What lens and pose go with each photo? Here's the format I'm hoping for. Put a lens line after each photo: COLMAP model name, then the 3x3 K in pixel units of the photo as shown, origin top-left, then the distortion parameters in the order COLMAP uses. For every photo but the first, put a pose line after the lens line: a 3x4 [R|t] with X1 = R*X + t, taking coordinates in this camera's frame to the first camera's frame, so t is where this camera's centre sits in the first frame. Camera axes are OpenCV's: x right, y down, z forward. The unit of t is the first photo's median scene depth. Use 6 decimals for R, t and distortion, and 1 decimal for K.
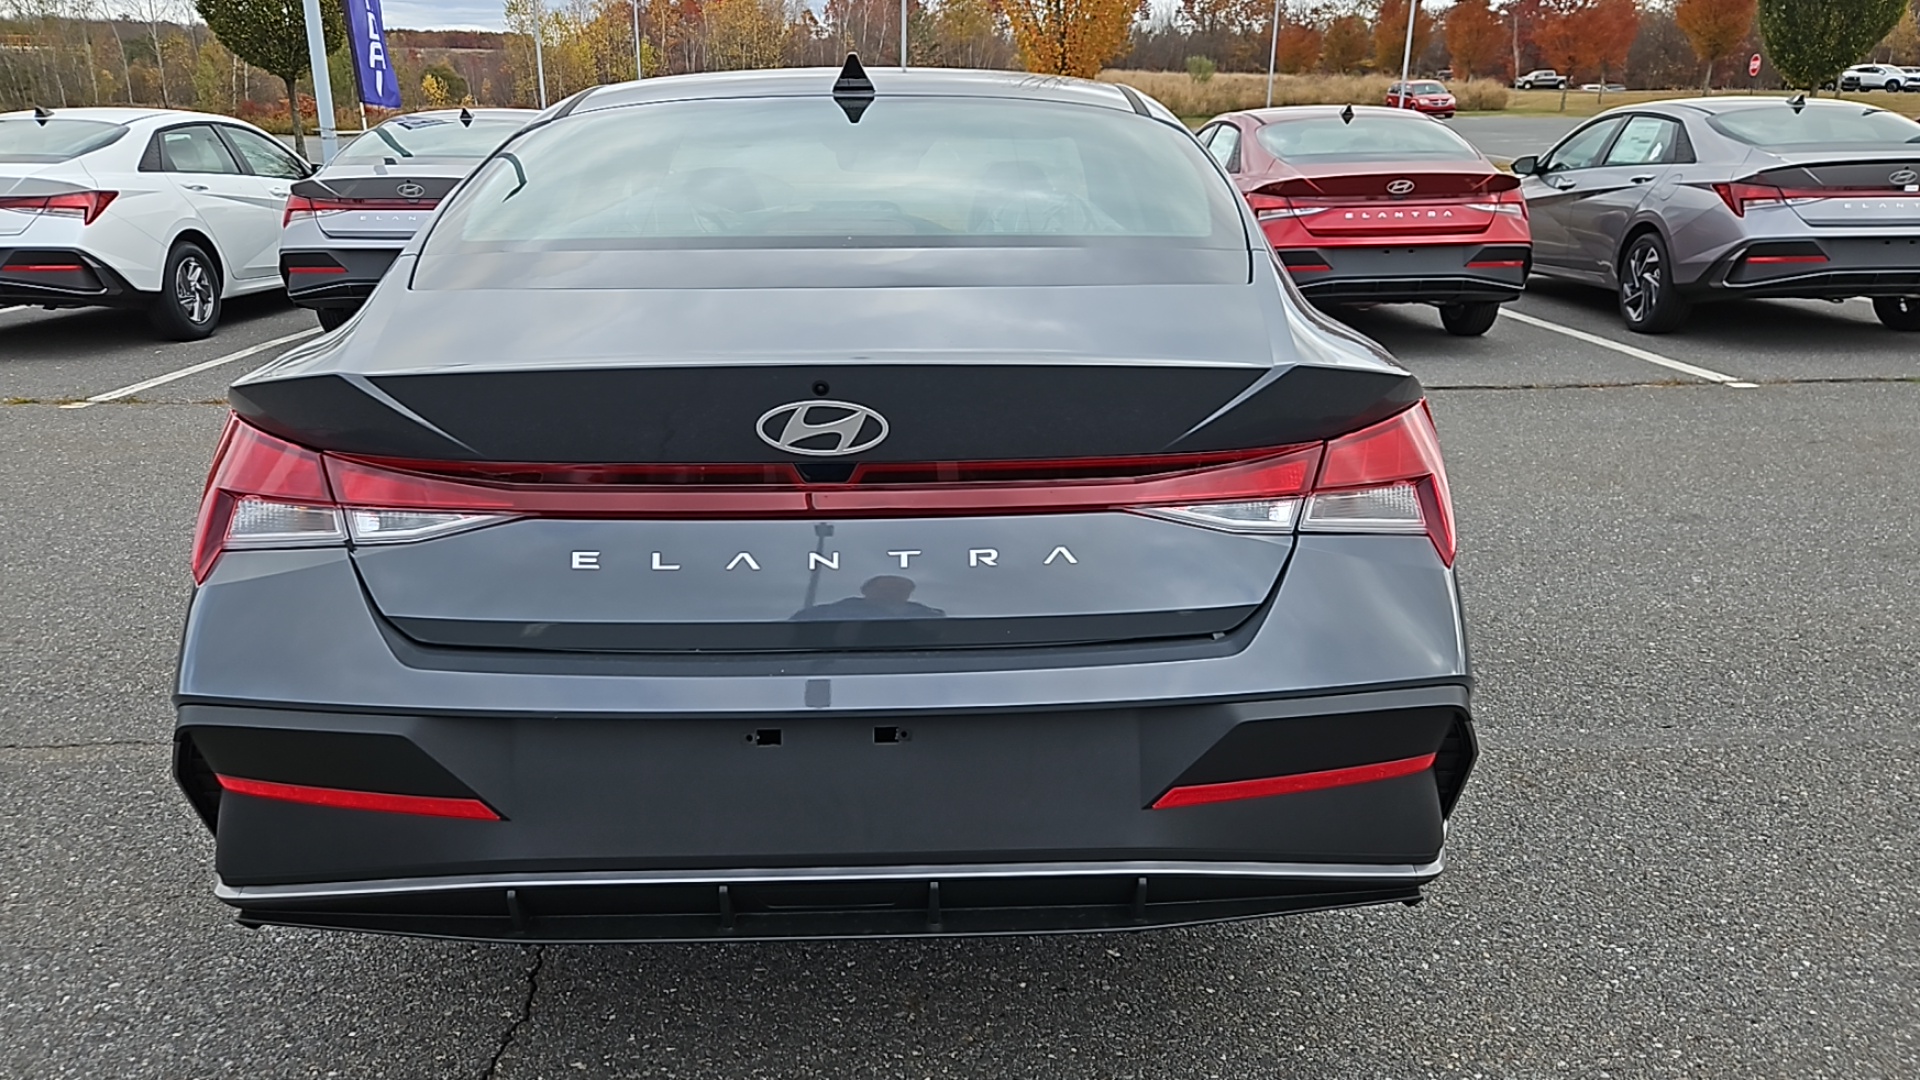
lens RADIAL K [[1382.8, 0, 950.7], [0, 1382.8, 538.6], [0, 0, 1]] dist [0.085150, -0.064957]
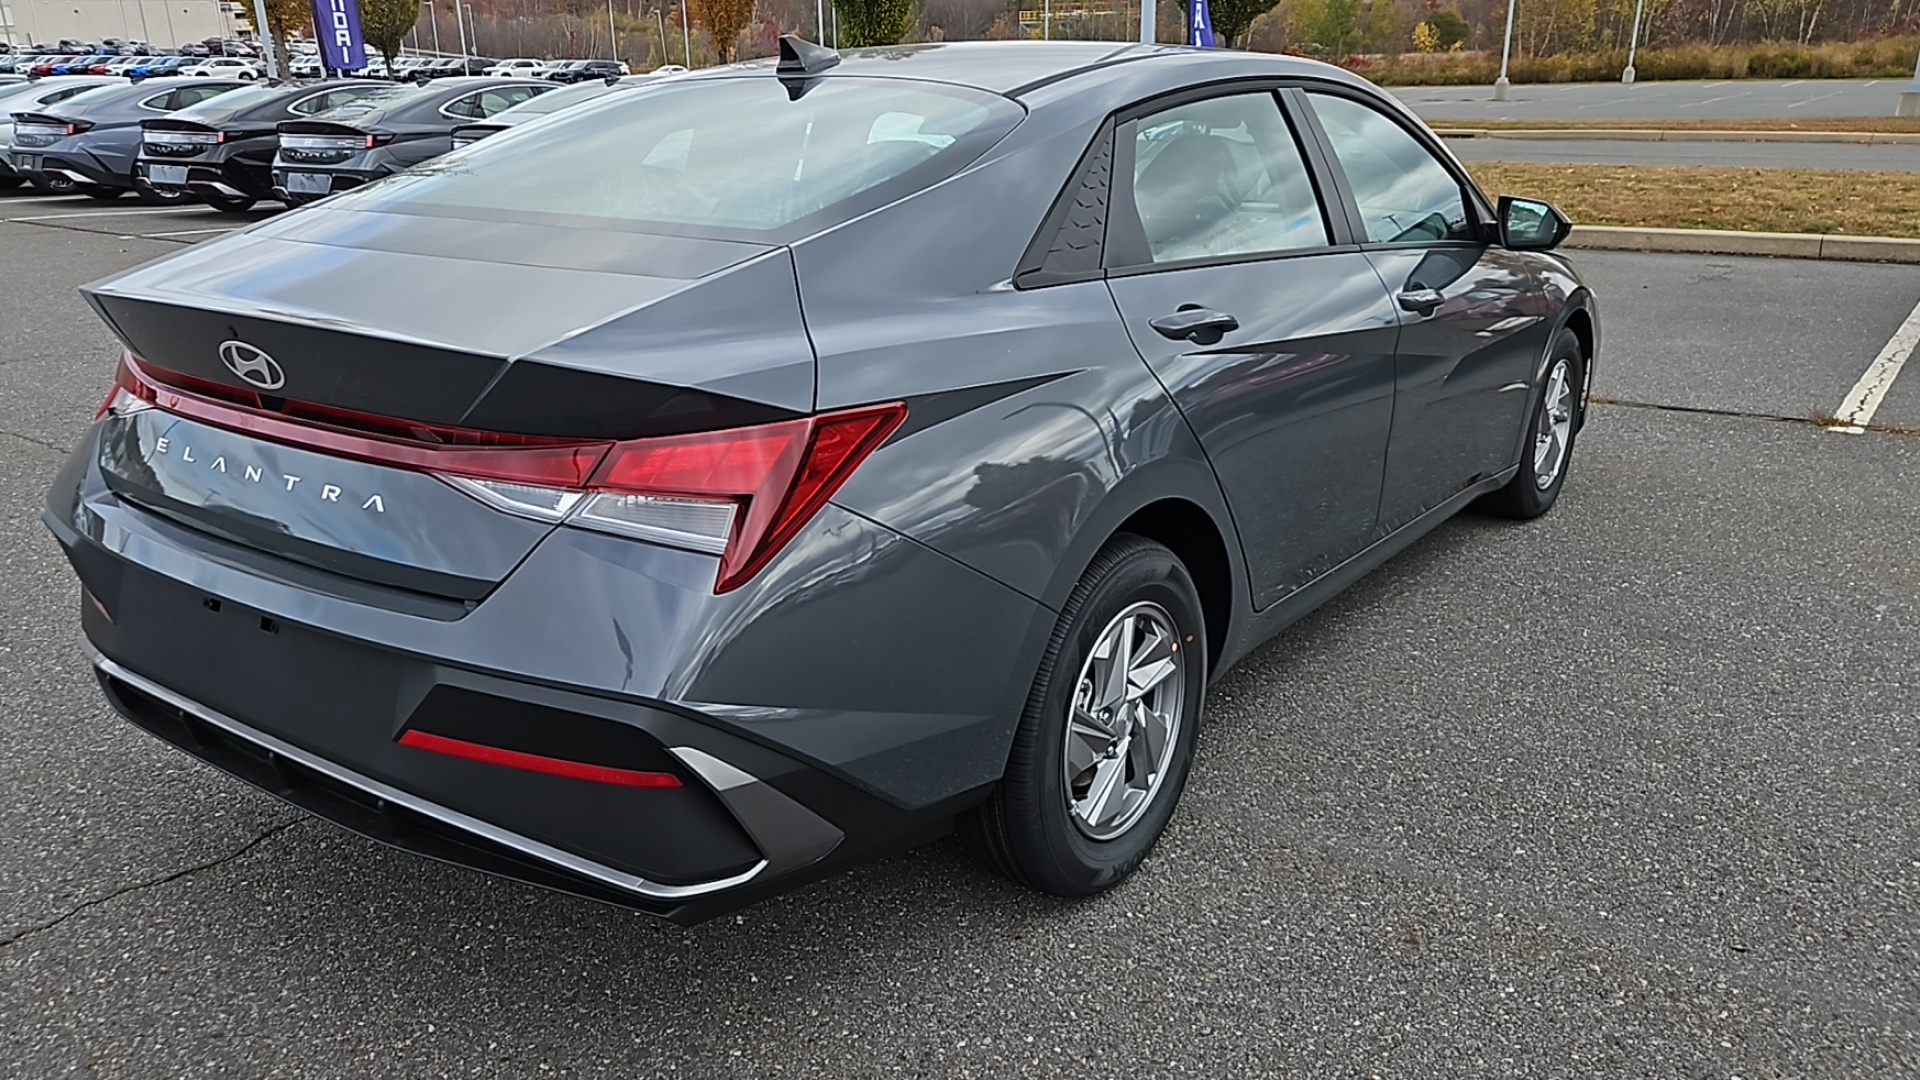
lens RADIAL K [[1382.8, 0, 950.7], [0, 1382.8, 538.6], [0, 0, 1]] dist [0.085150, -0.064957]
pose [[0.798663, 0.184397, -0.572831, 1.059500], [-0.164886, 0.982522, 0.086387, -0.128796], [0.578749, 0.025457, 0.815109, 0.327811]]
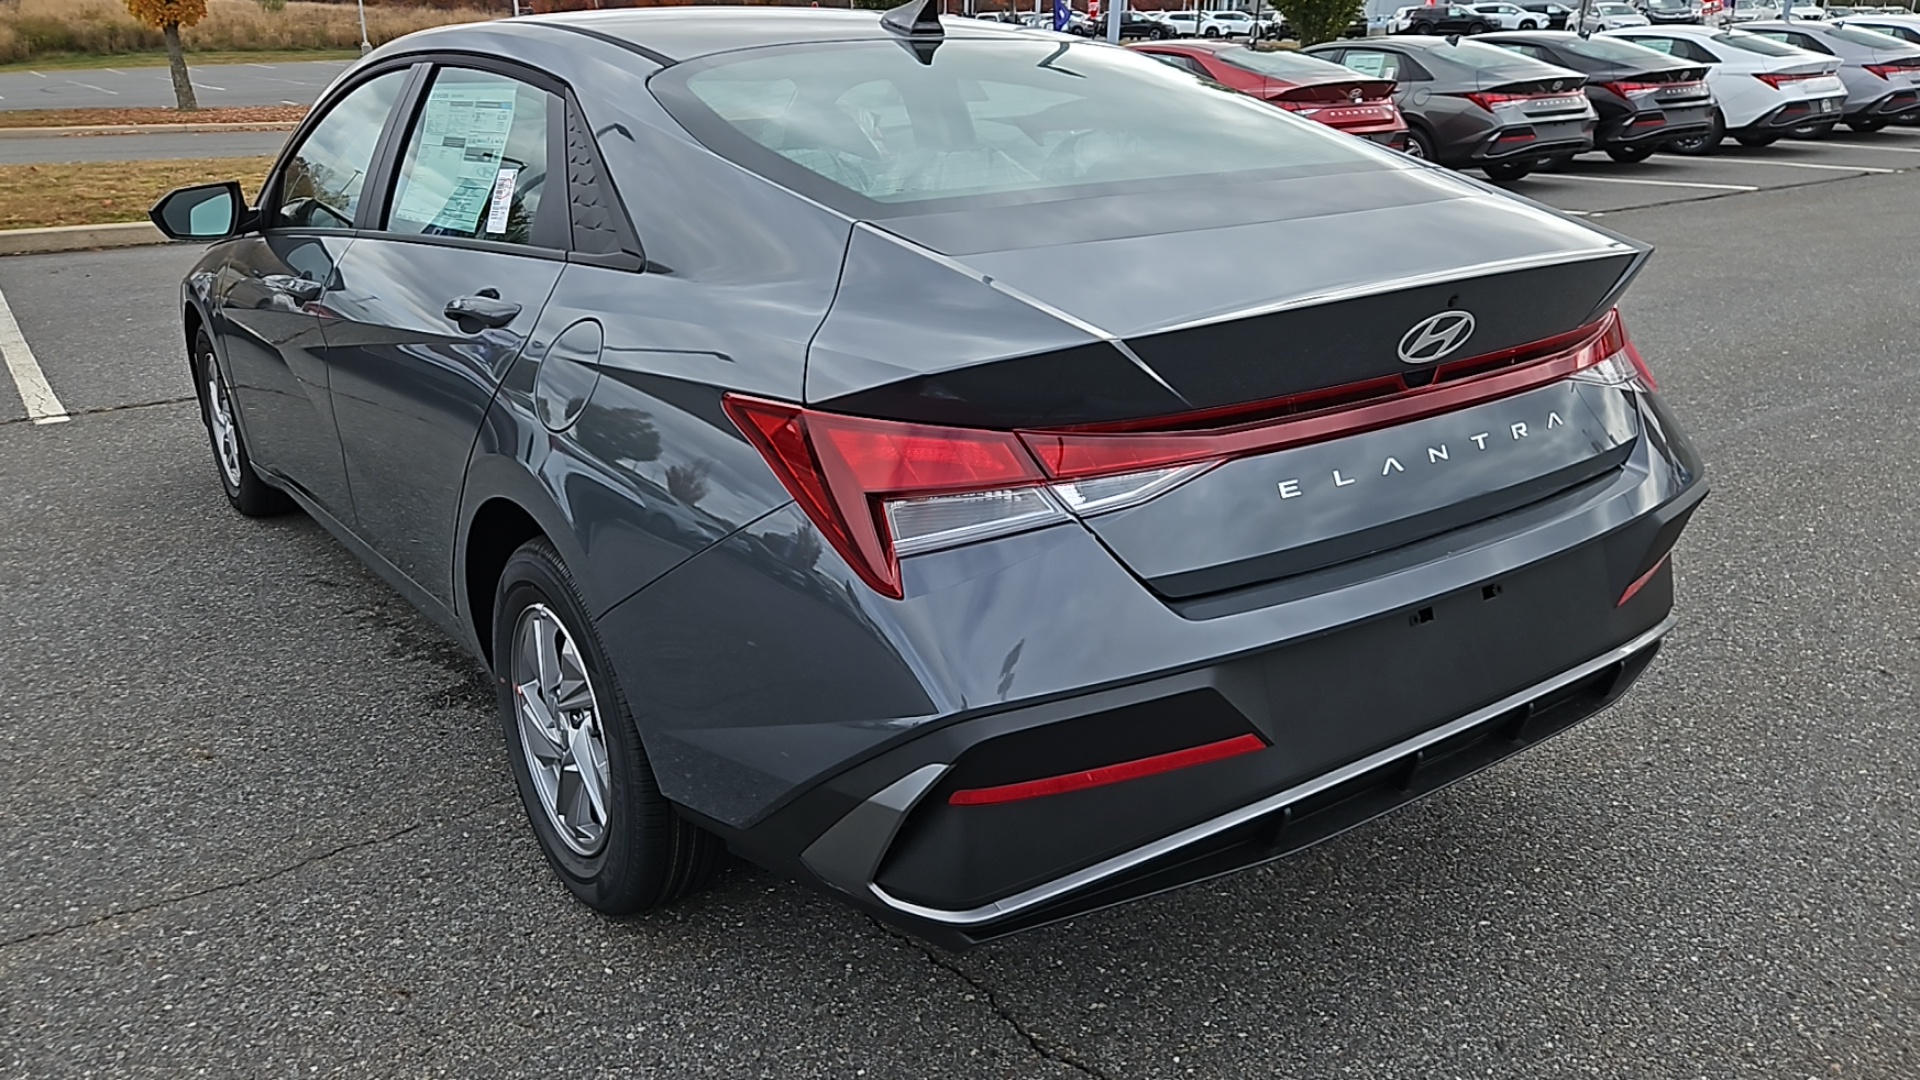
lens RADIAL K [[1382.8, 0, 950.7], [0, 1382.8, 538.6], [0, 0, 1]] dist [0.085150, -0.064957]
pose [[0.825388, -0.188361, 0.532217, -0.991315], [0.166743, 0.981980, 0.088946, -0.080036], [-0.539381, 0.015328, 0.841923, 0.235307]]
